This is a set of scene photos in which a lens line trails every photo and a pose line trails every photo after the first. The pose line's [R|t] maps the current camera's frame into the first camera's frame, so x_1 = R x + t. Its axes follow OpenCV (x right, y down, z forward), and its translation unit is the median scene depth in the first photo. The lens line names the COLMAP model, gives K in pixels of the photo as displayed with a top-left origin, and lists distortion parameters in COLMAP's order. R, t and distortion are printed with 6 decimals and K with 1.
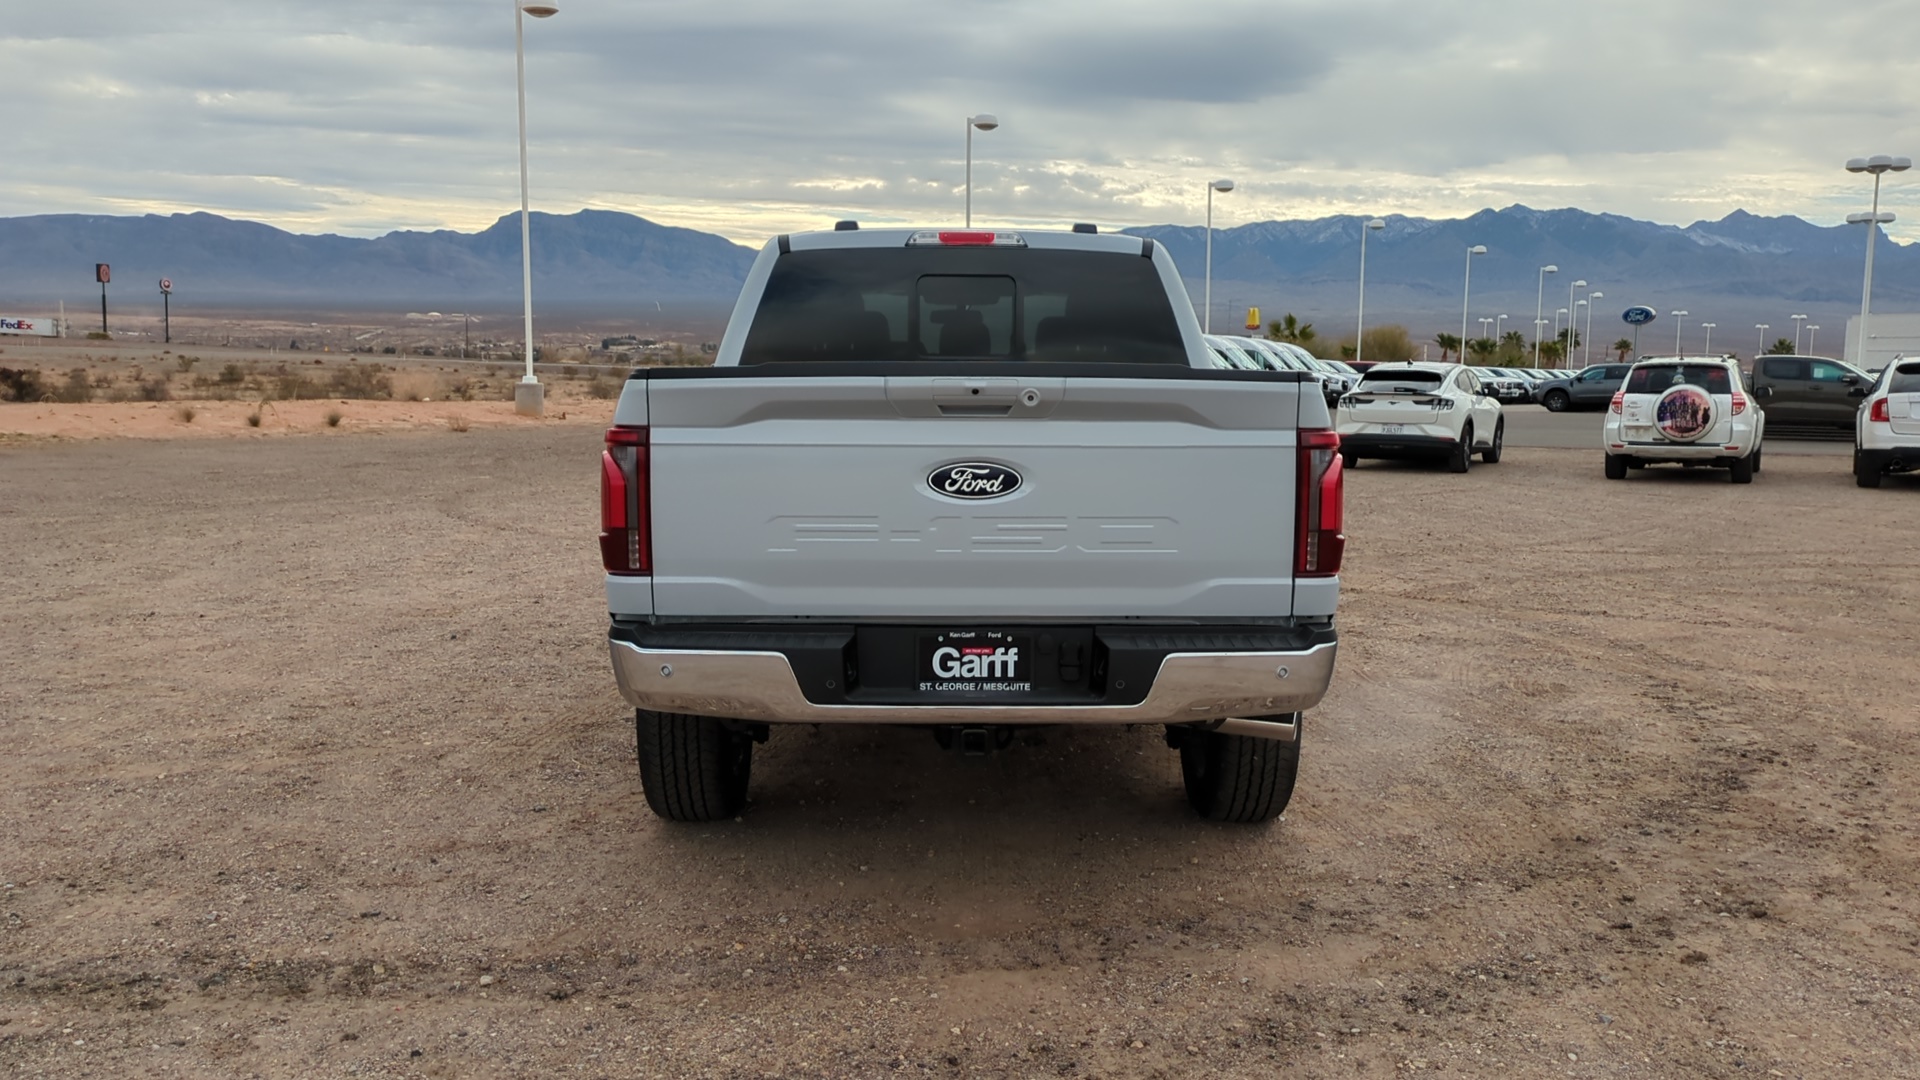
lens RADIAL K [[1641.9, 0, 973.7], [0, 1641.9, 542.5], [0, 0, 1]] dist [0.098750, -0.134173]
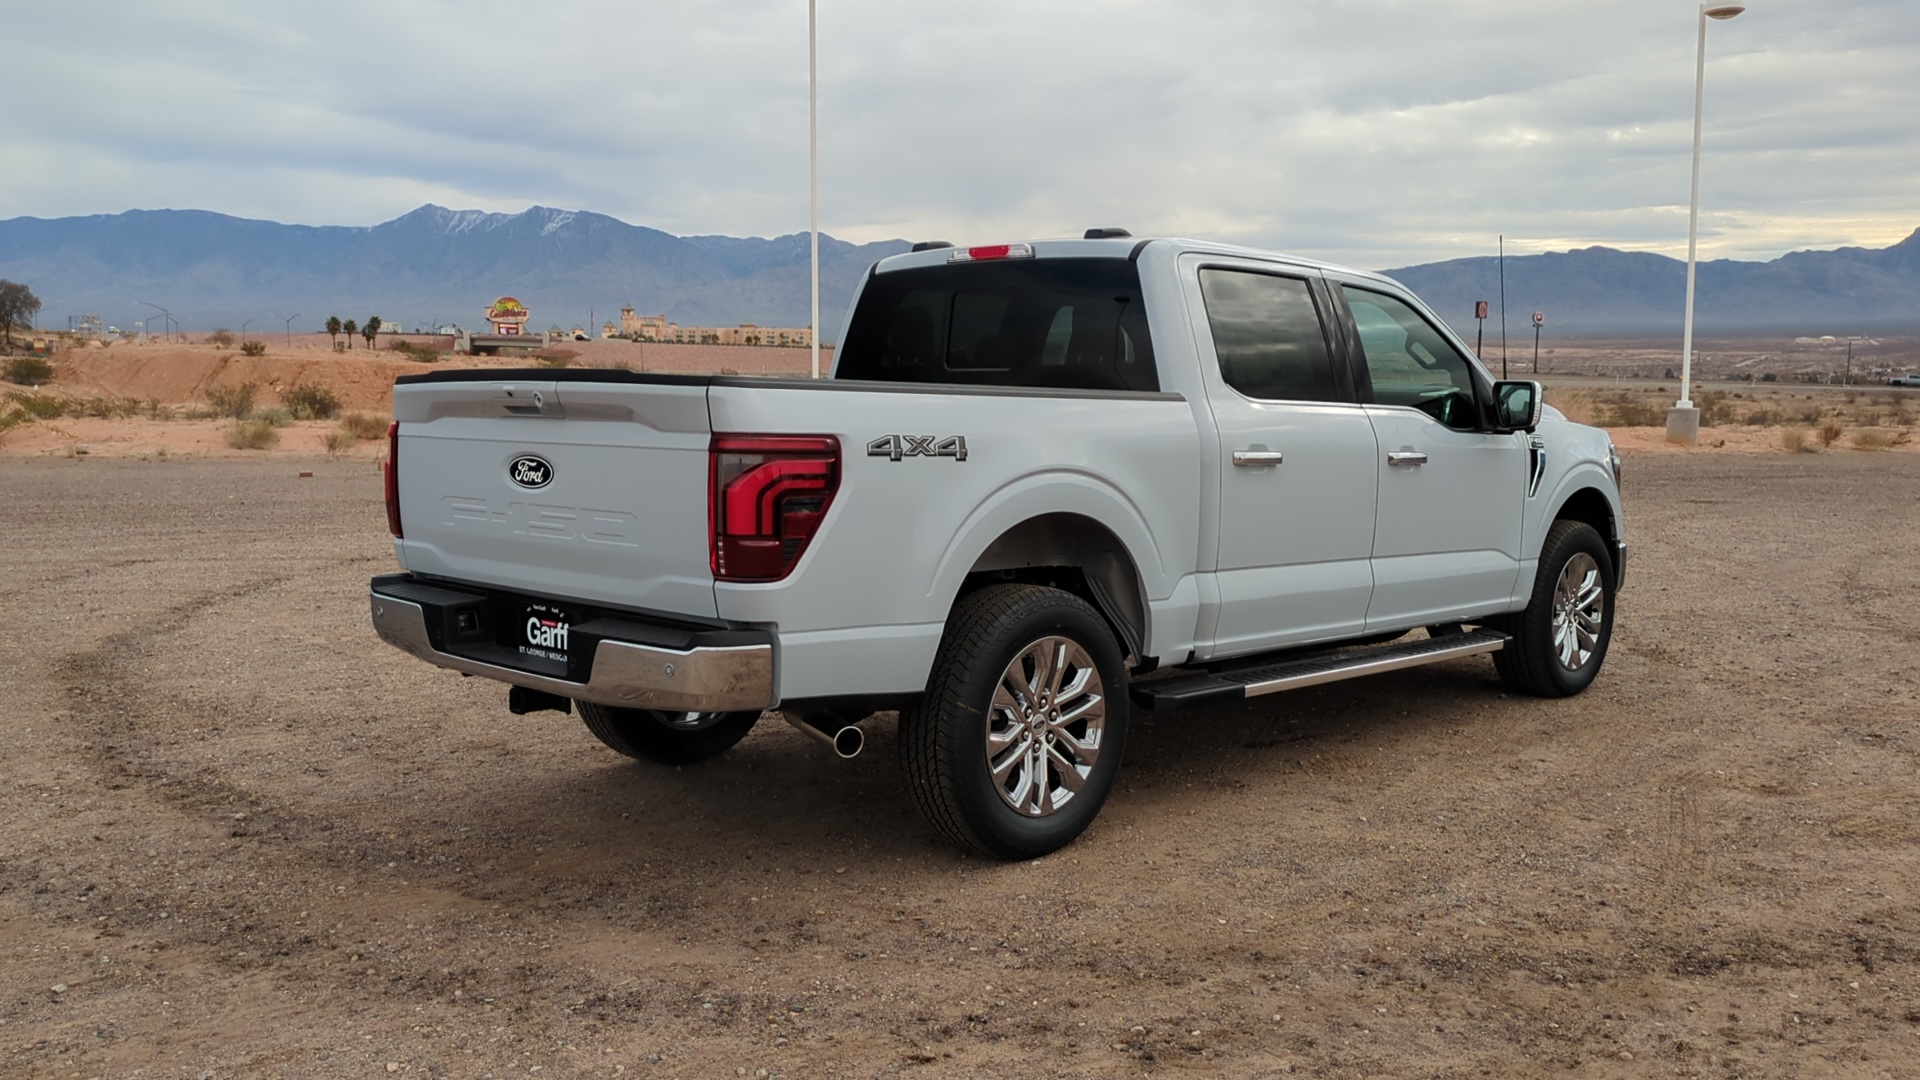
lens RADIAL K [[1641.9, 0, 973.7], [0, 1641.9, 542.5], [0, 0, 1]] dist [0.098750, -0.134173]
pose [[0.708327, 0.063871, -0.702989, 0.965409], [-0.075609, 0.997033, 0.014404, -0.026929], [0.701823, 0.042950, 0.711055, 0.376671]]
